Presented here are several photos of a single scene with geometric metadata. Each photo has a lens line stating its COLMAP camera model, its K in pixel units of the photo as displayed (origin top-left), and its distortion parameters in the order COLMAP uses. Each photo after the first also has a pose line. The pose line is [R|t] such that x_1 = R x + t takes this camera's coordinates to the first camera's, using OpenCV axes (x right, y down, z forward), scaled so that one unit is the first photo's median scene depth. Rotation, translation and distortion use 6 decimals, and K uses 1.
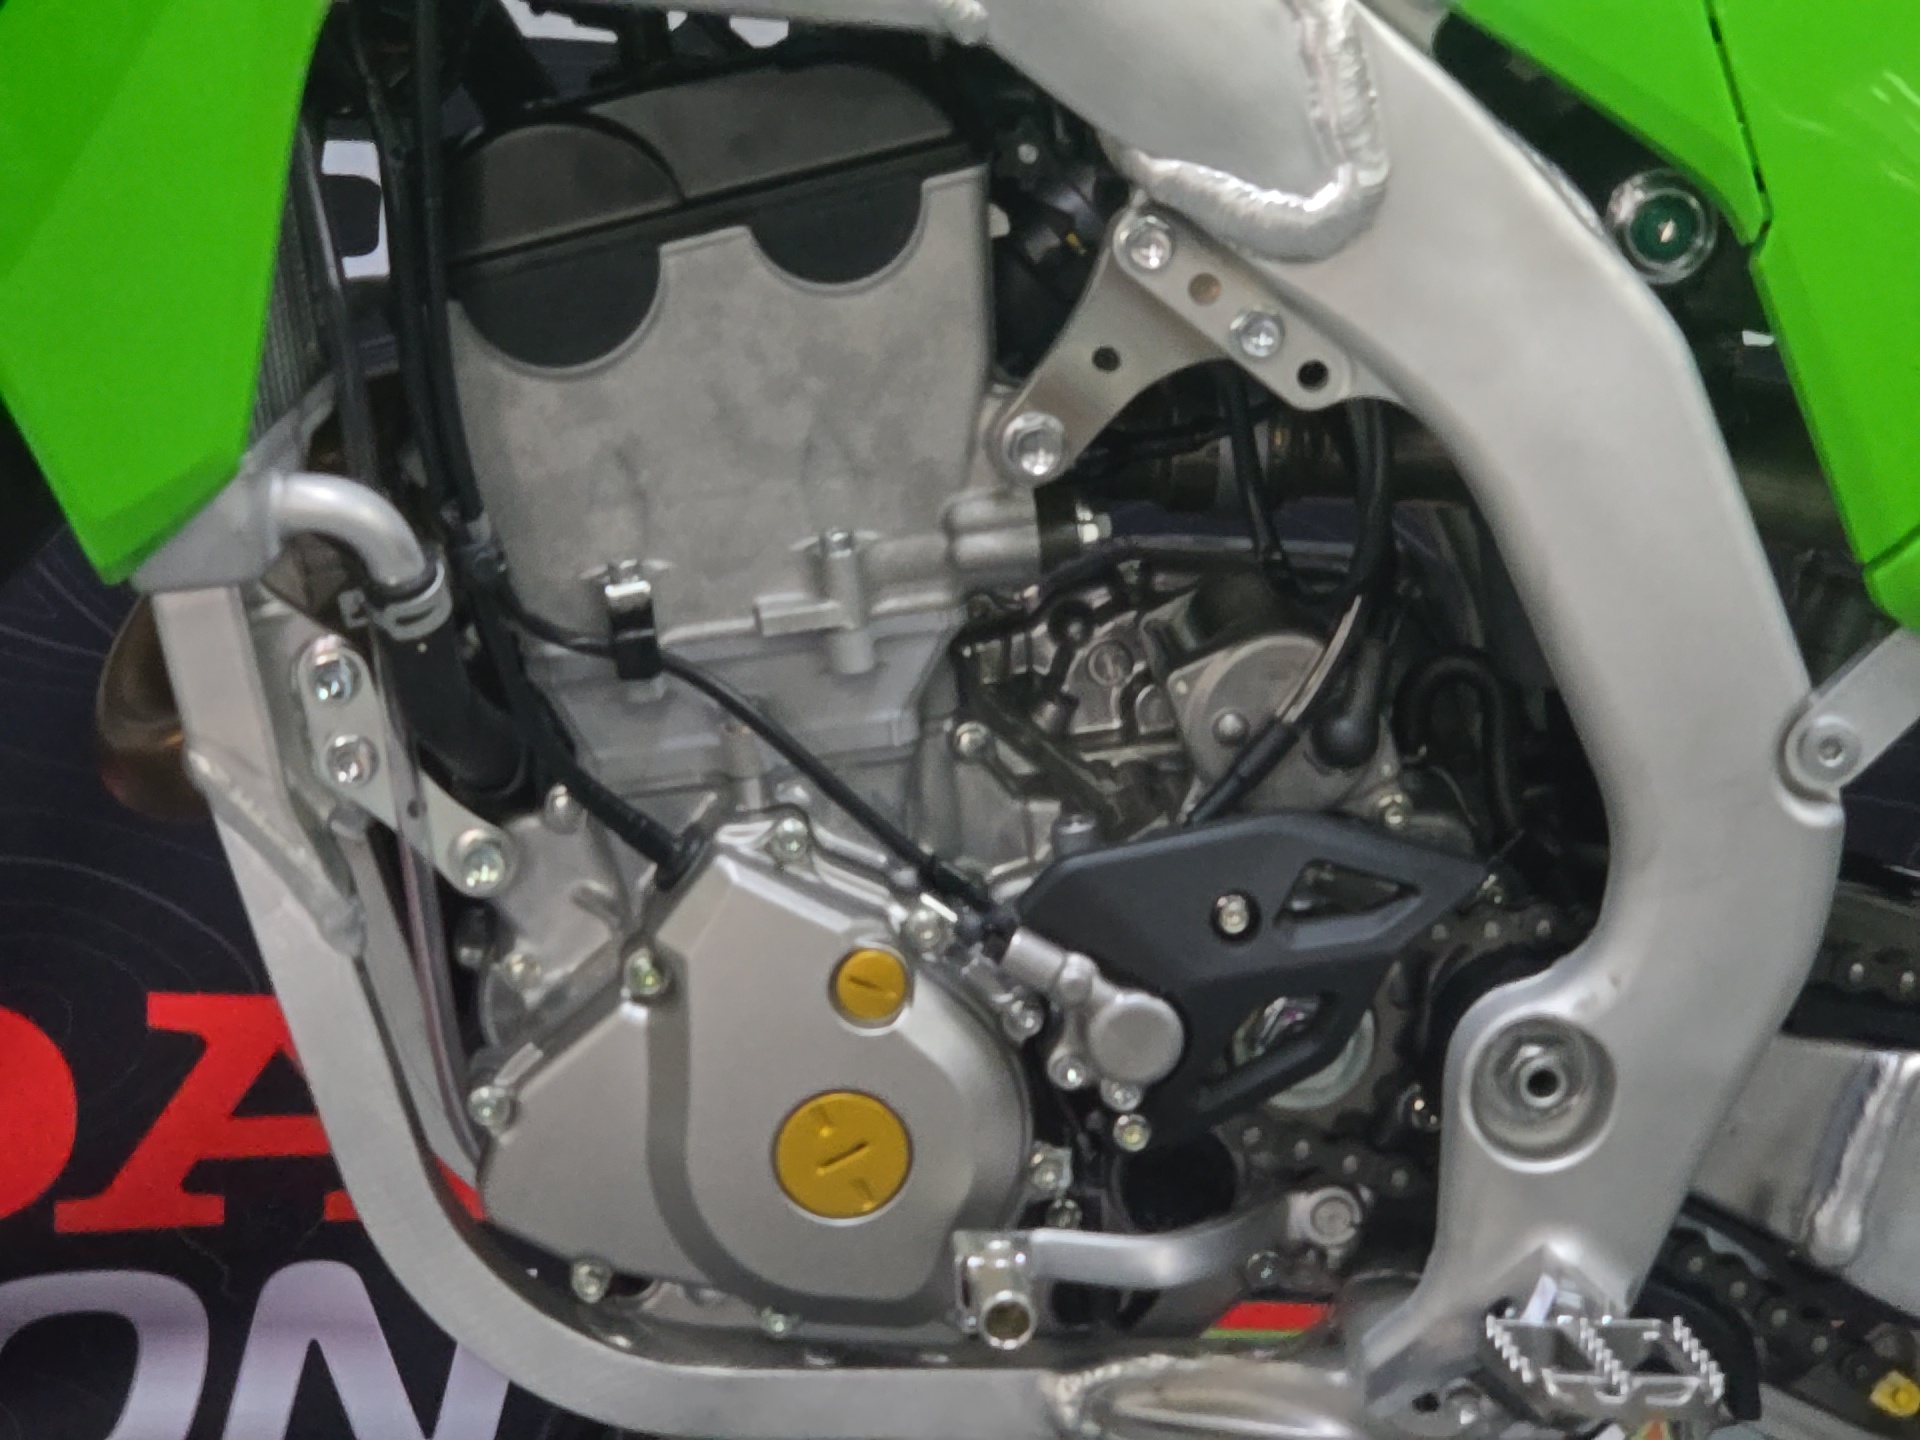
lens RADIAL K [[4754.8, 0, 957.8], [0, 4754.8, 718.0], [0, 0, 1]] dist [-0.265295, 0.000000]
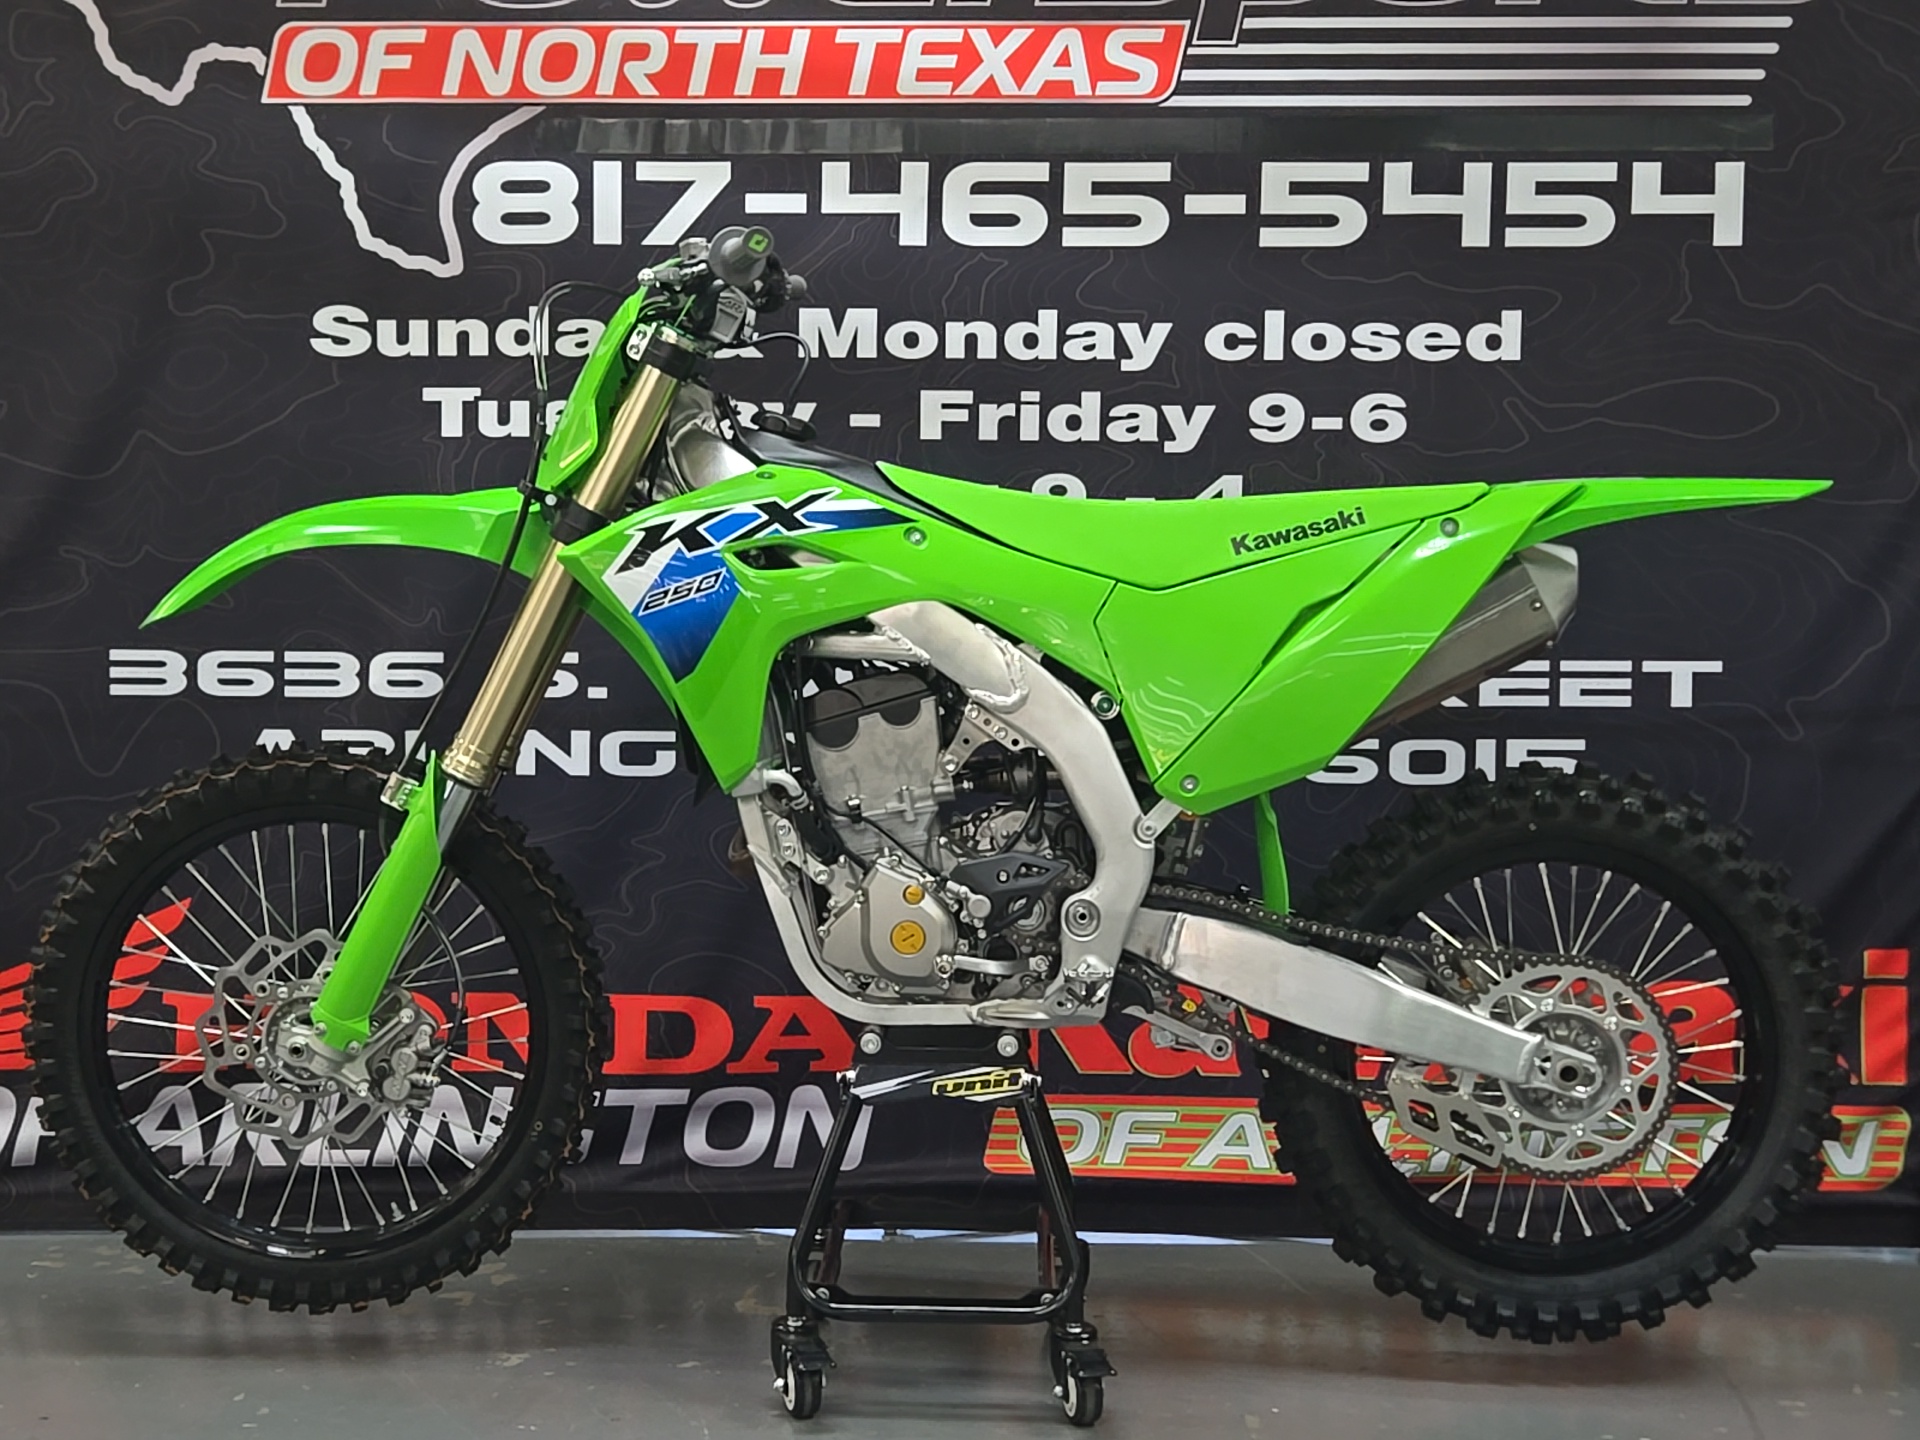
lens RADIAL K [[2662.0, 0, 958.6], [0, 2662.0, 722.9], [0, 0, 1]] dist [0.054131, 0.000000]
pose [[0.992520, -0.042785, -0.114338, 0.285796], [0.020766, 0.982095, -0.187239, 0.337618], [0.120301, 0.183464, 0.975637, -1.247472]]
